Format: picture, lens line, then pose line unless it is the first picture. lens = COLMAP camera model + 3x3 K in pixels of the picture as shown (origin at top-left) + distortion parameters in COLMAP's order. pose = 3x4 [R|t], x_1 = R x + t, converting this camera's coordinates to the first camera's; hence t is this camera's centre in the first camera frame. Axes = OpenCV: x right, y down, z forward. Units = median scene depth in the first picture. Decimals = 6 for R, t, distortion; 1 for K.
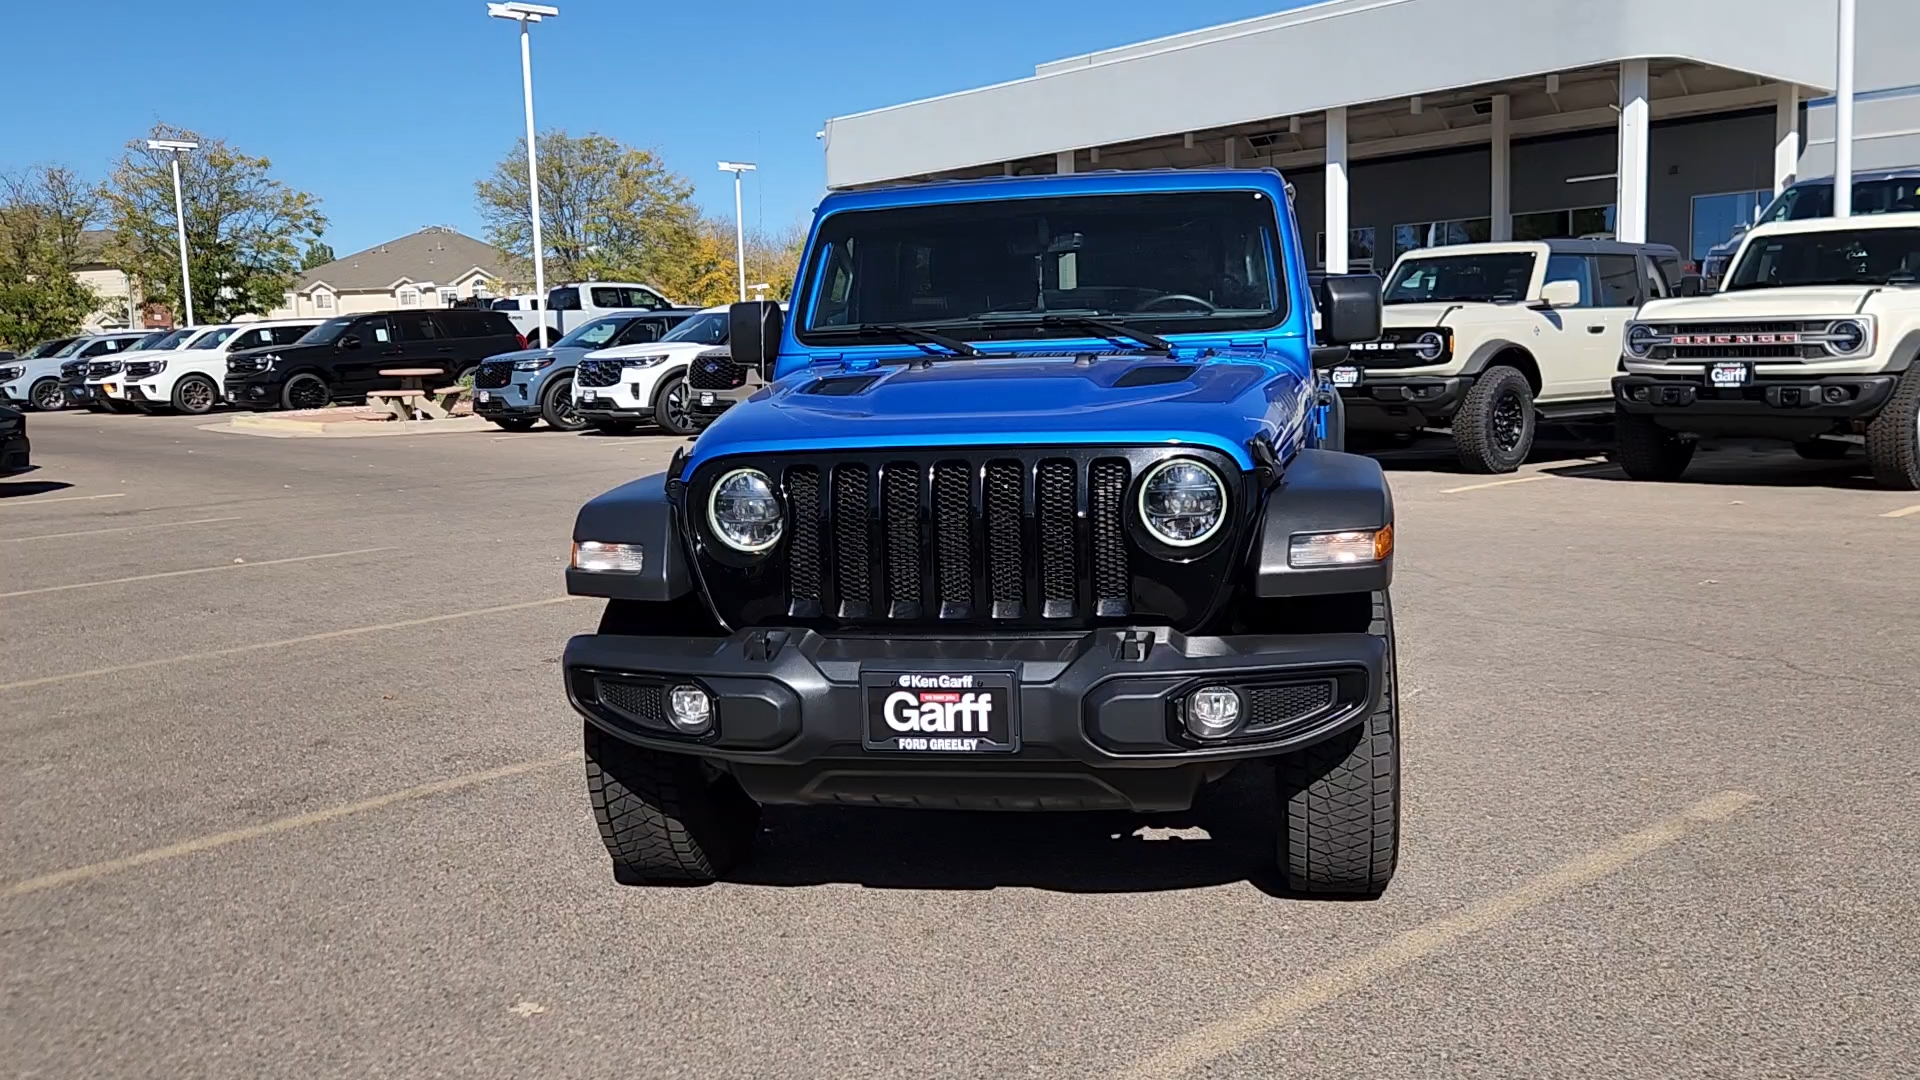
lens RADIAL K [[1697.3, 0, 948.3], [0, 1697.3, 564.0], [0, 0, 1]] dist [0.032881, -0.021256]
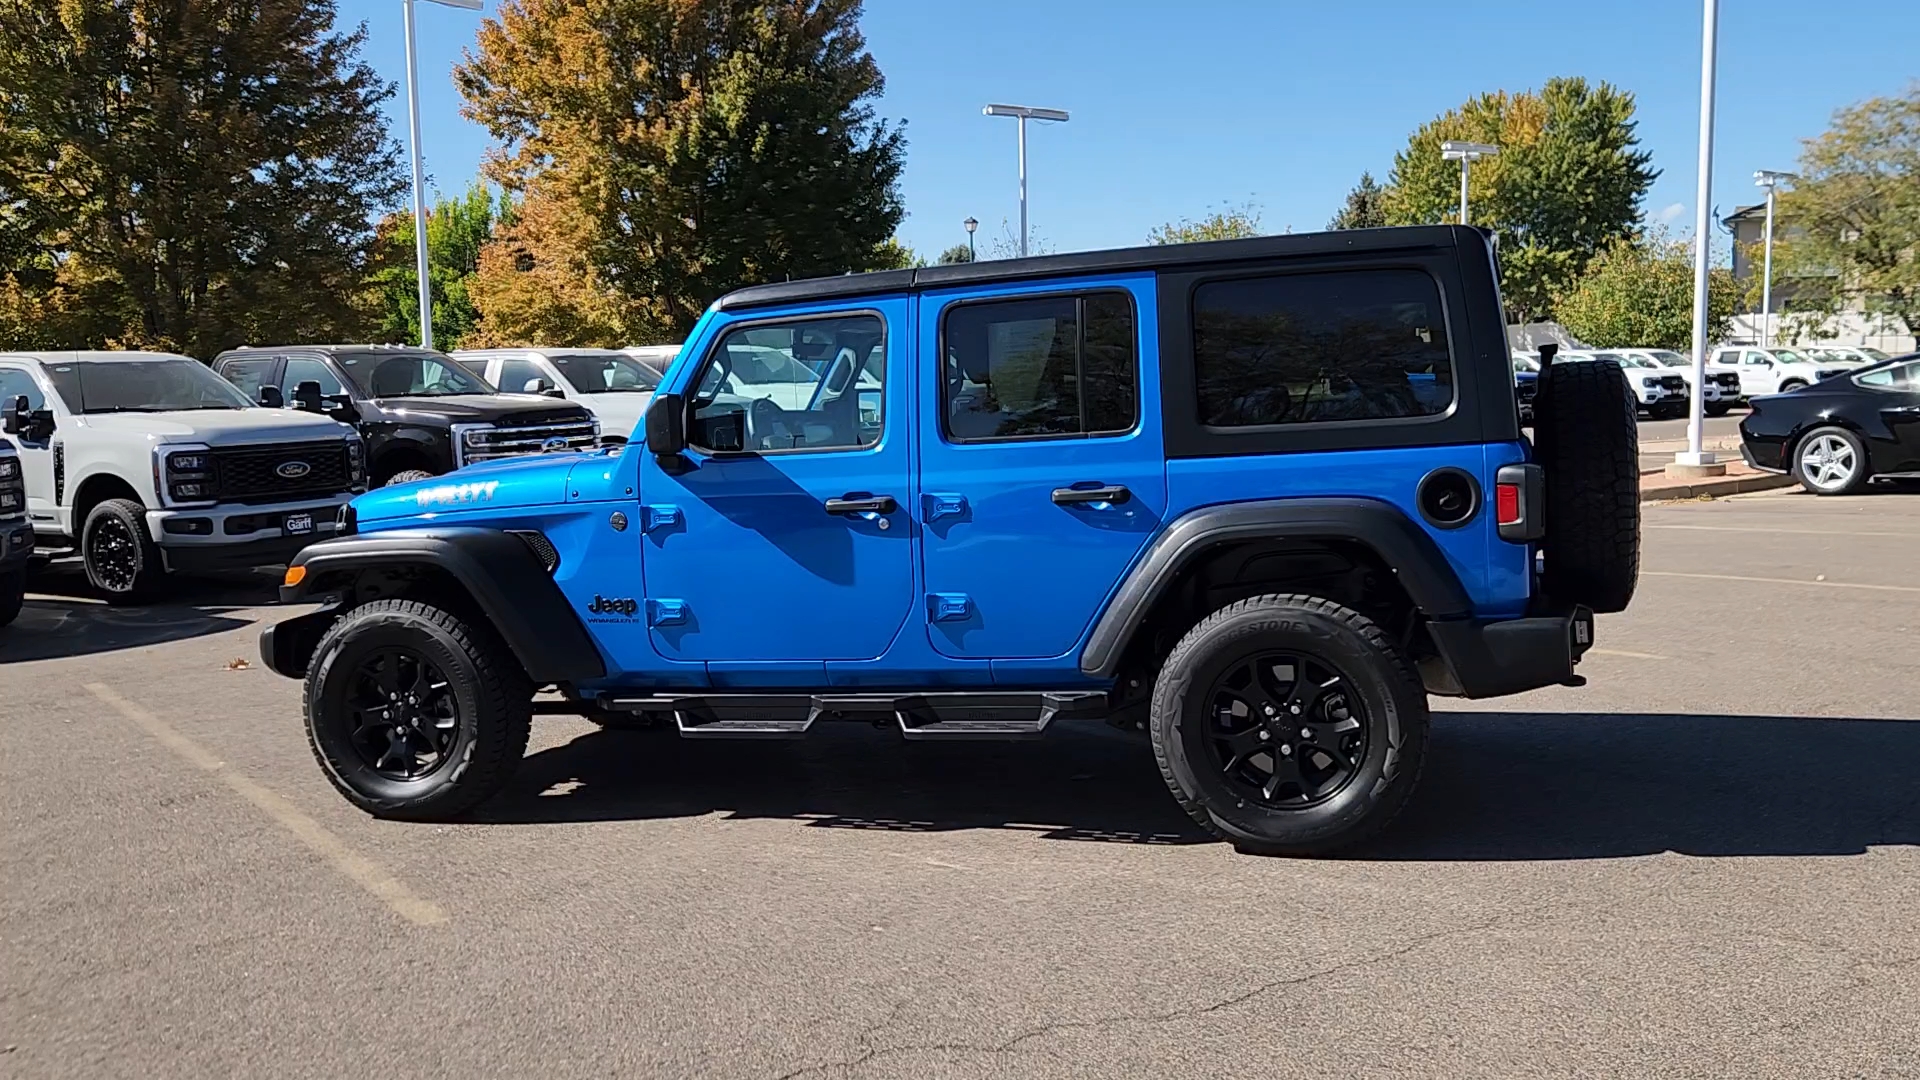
lens RADIAL K [[1697.3, 0, 944.2], [0, 1697.3, 541.3], [0, 0, 1]] dist [0.032881, -0.021256]
pose [[-0.119640, 0.127804, -0.984557, 1.378515], [-0.092581, 0.985923, 0.139232, -0.255840], [0.988491, 0.107809, -0.106123, 1.359393]]
